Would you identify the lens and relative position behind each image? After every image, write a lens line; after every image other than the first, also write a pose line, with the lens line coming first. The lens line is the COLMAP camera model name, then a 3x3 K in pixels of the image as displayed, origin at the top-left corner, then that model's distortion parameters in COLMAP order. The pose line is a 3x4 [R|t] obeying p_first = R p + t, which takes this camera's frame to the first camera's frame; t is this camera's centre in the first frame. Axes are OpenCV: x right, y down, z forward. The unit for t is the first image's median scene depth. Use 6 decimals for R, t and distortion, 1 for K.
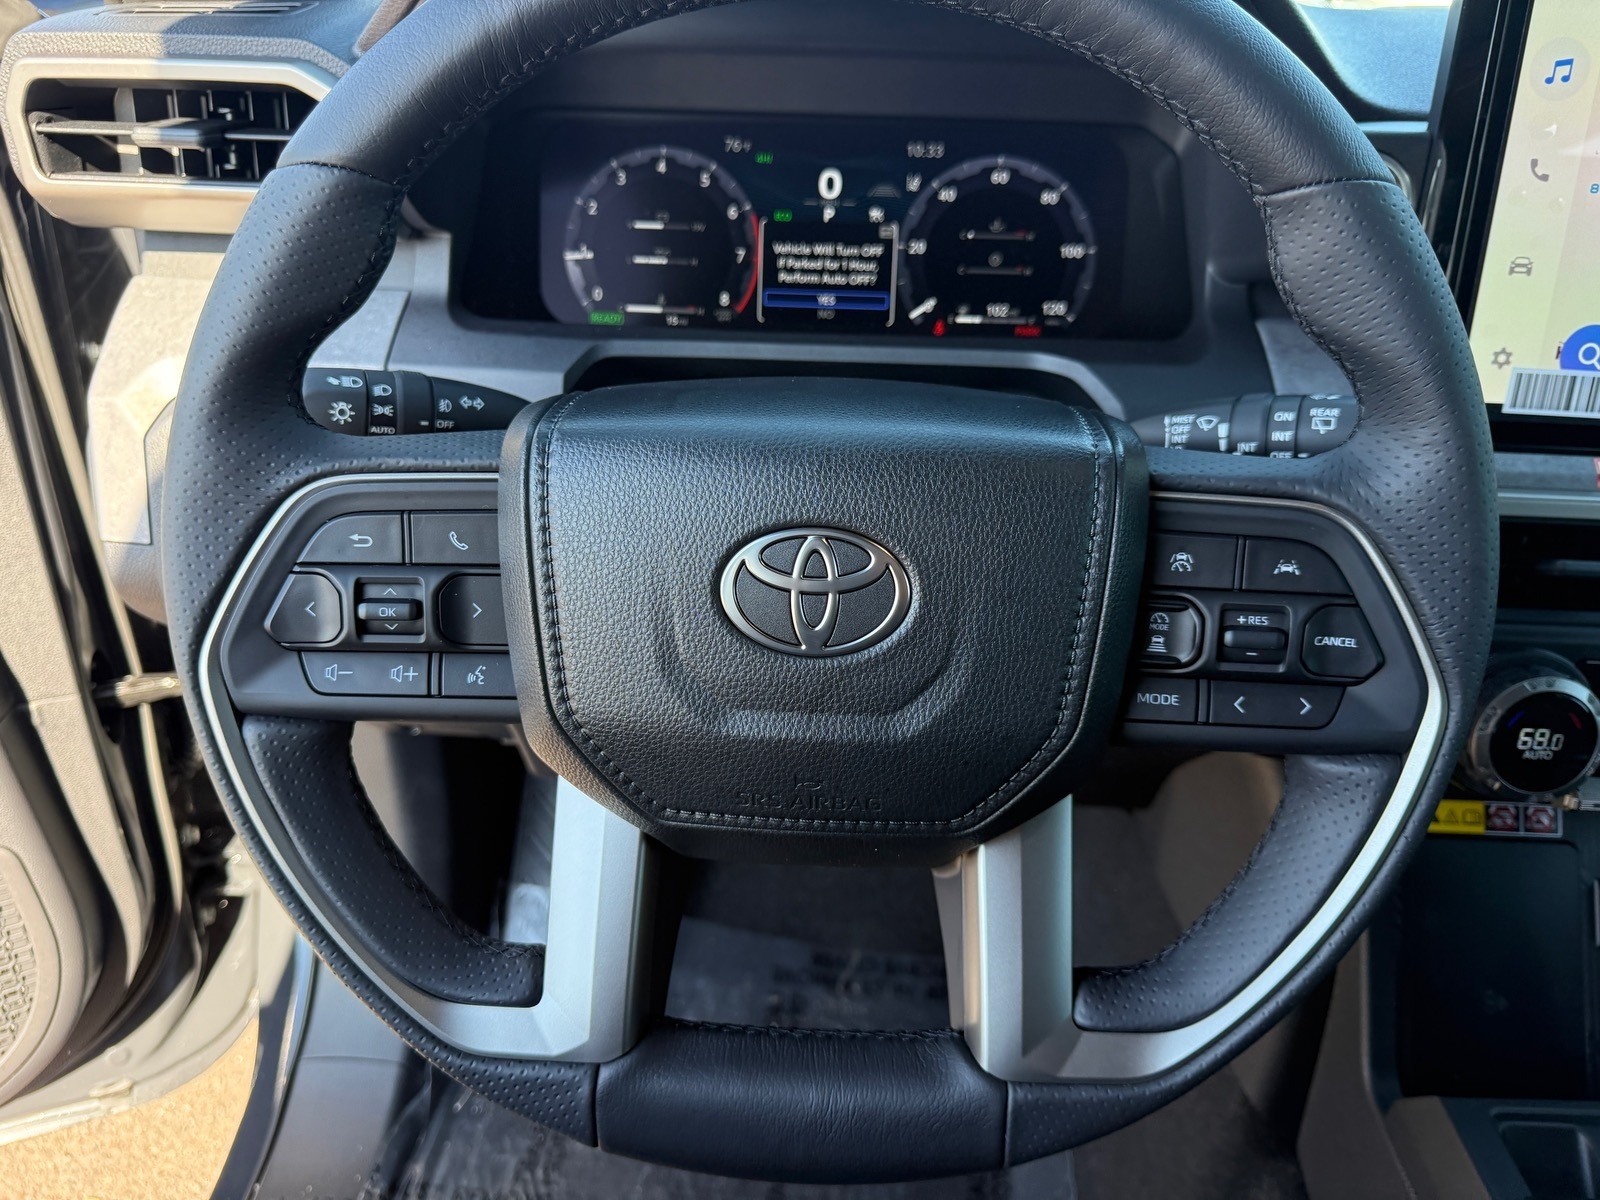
lens RADIAL K [[1150.2, 0, 811.7], [0, 1150.2, 619.2], [0, 0, 1]] dist [0.050872, -0.075290]
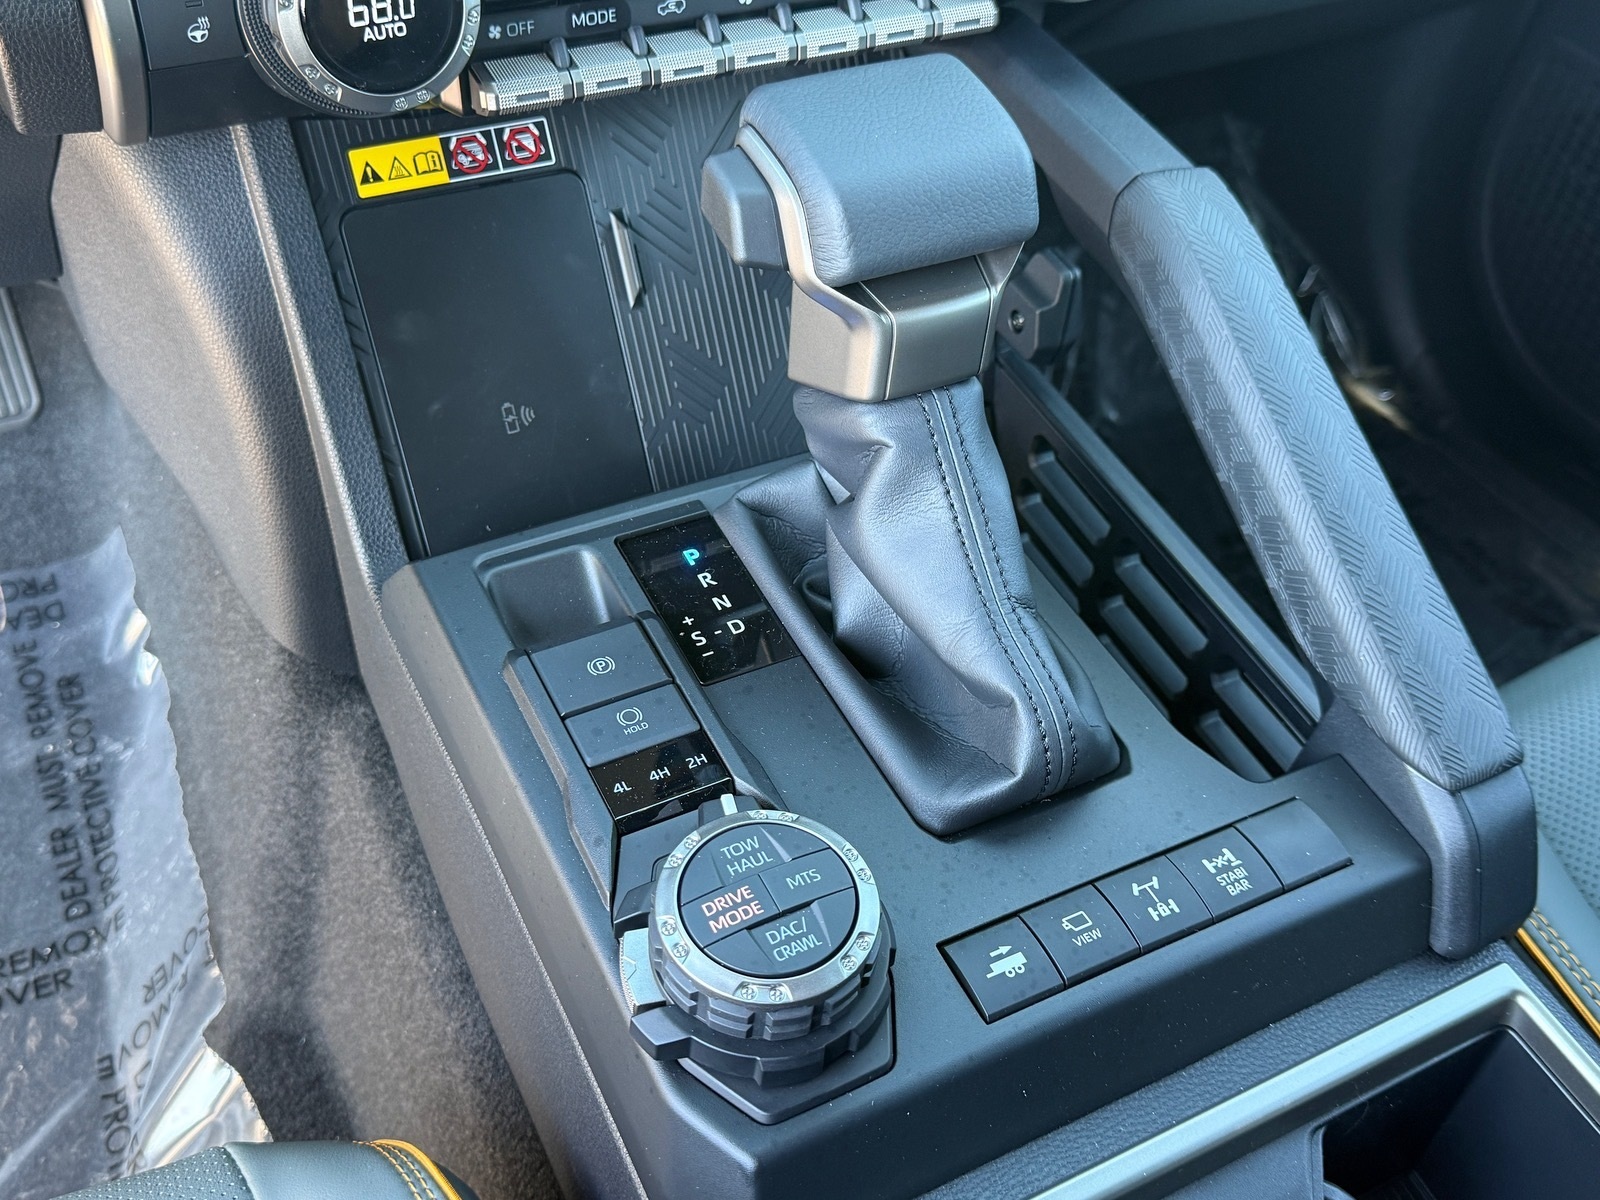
lens RADIAL K [[1617.1, 0, 794.8], [0, 1617.1, 621.6], [0, 0, 1]] dist [0.055816, 0.000000]
pose [[0.866603, -0.325806, 0.377954, 0.303137], [0.174997, 0.907754, 0.381260, 0.087797], [-0.467306, -0.264260, 0.843678, 0.030881]]
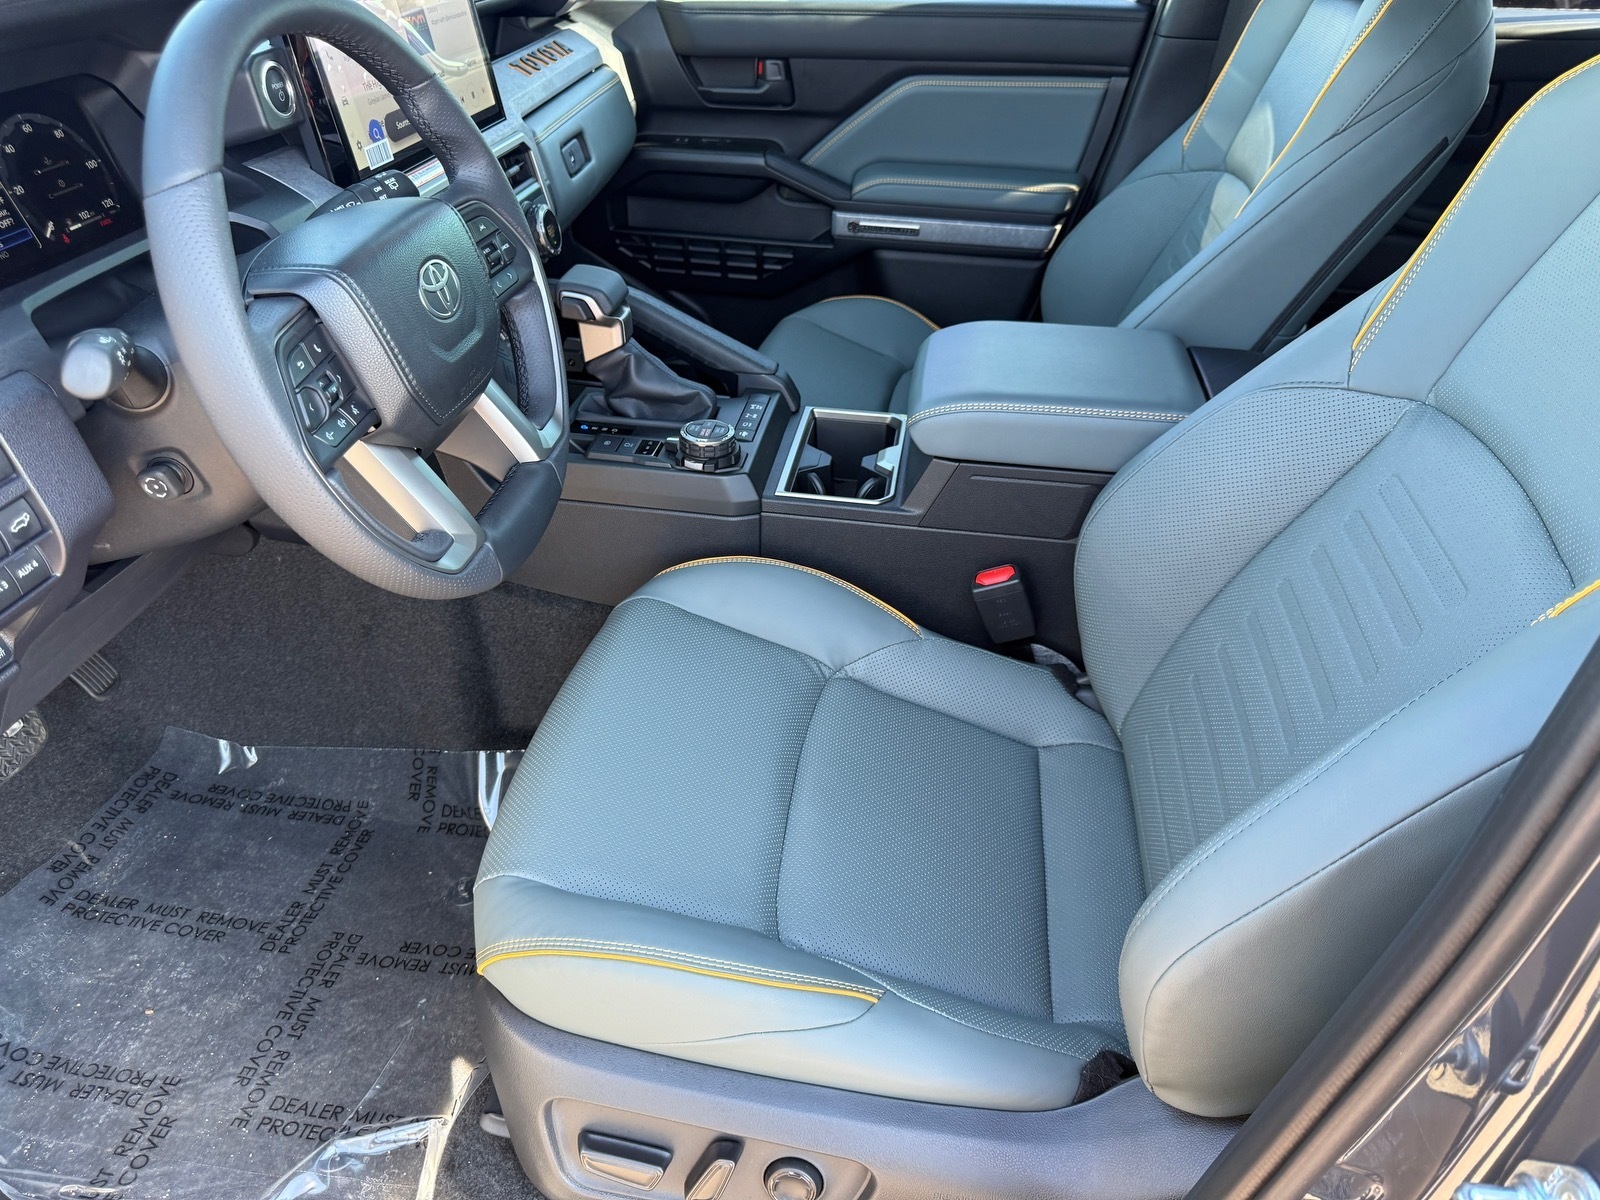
lens RADIAL K [[1150.2, 0, 803.1], [0, 1150.2, 612.6], [0, 0, 1]] dist [0.050872, -0.075290]
pose [[0.106076, -0.572786, 0.812812, -1.233732], [0.444862, 0.758393, 0.476380, -0.181404], [-0.889295, 0.311056, 0.335258, -0.141843]]
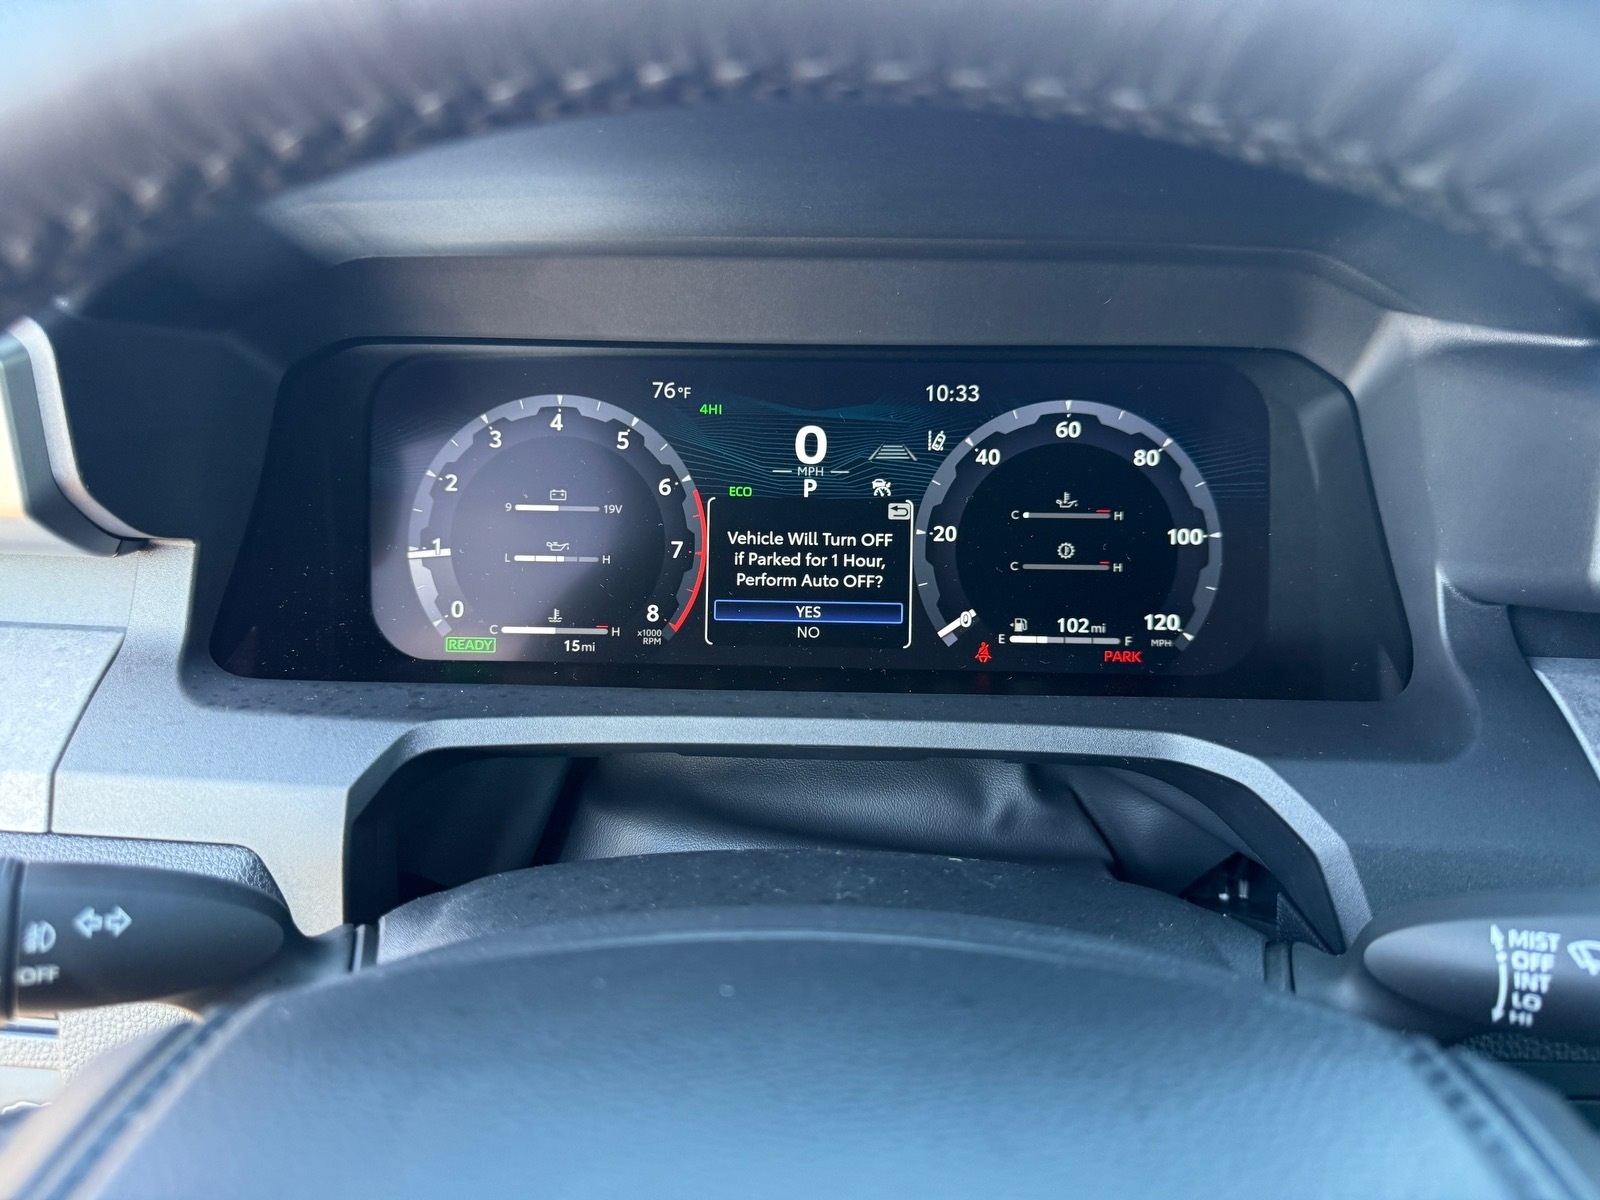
lens RADIAL K [[1150.2, 0, 798.4], [0, 1150.2, 607.4], [0, 0, 1]] dist [0.050872, -0.075290]
pose [[0.999853, -0.017132, -0.000979, 0.007870], [0.016753, 0.986874, -0.160620, -0.178555], [0.003718, 0.160580, 0.987016, 0.366062]]
